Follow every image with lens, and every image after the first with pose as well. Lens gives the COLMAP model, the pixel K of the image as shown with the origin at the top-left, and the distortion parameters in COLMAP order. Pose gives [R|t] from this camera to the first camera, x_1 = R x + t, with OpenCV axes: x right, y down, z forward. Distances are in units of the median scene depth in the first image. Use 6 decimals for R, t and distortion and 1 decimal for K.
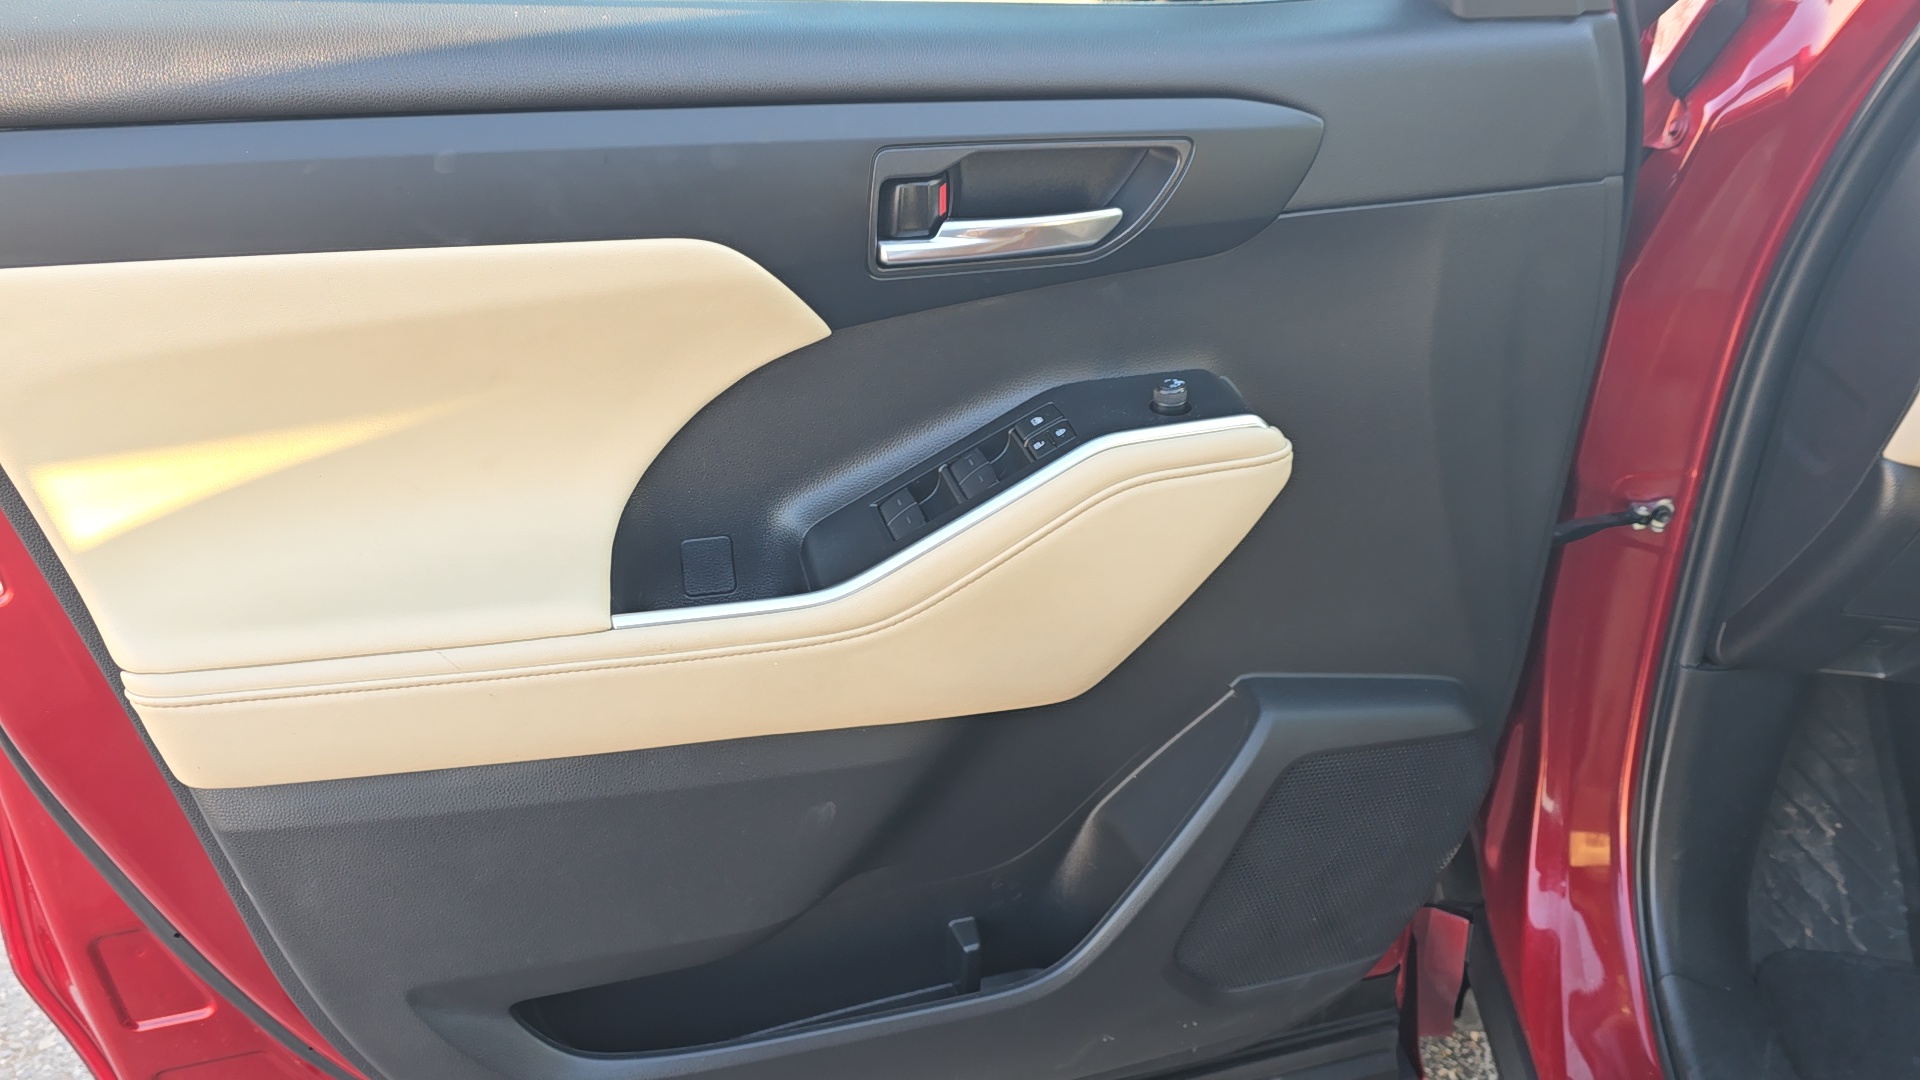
lens RADIAL K [[1585.0, 0, 969.4], [0, 1585.0, 536.1], [0, 0, 1]] dist [0.007487, -0.003751]
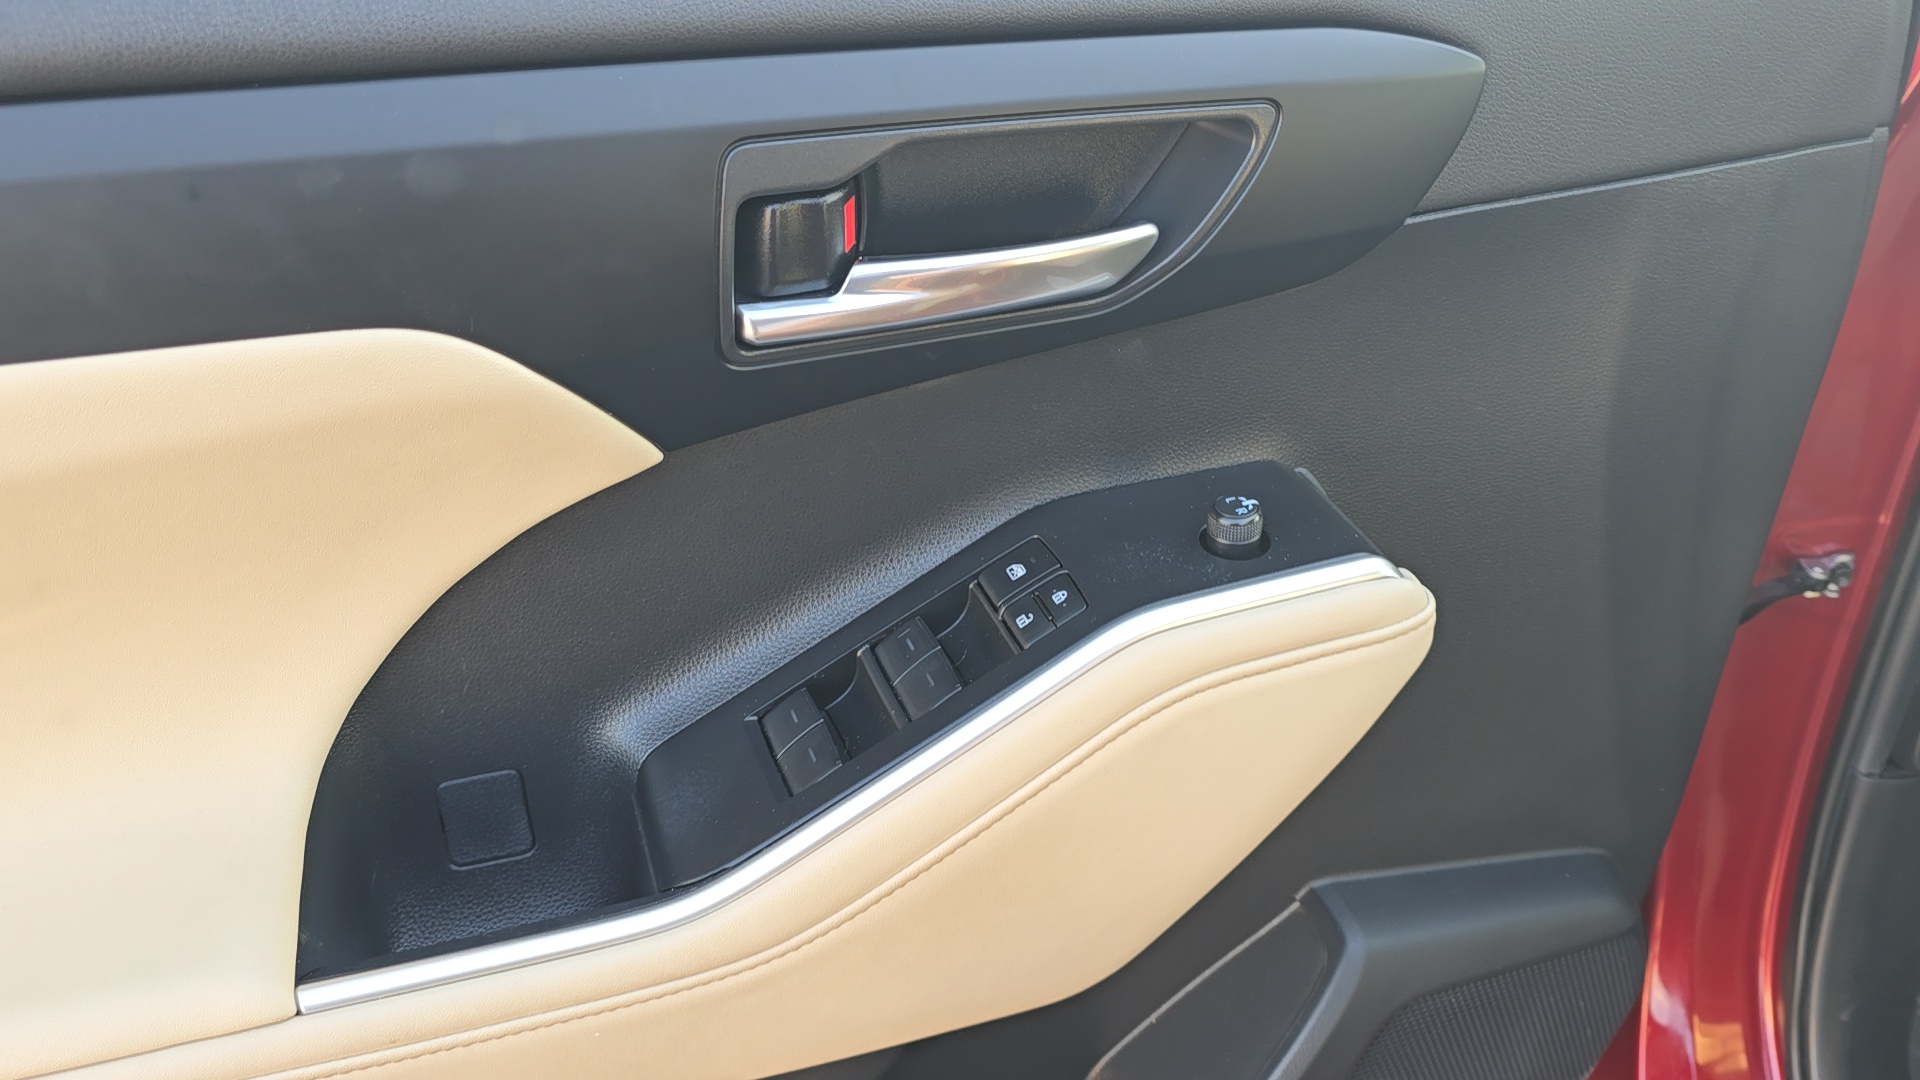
lens RADIAL K [[1604.6, 0, 960.0], [0, 1604.6, 540.0], [0, 0, 1]] dist [-0.003075, 0.003221]
pose [[0.996742, -0.045714, 0.066457, -0.019489], [0.041107, 0.996762, 0.069114, -0.130879], [-0.069401, -0.066157, 0.995393, 0.400104]]
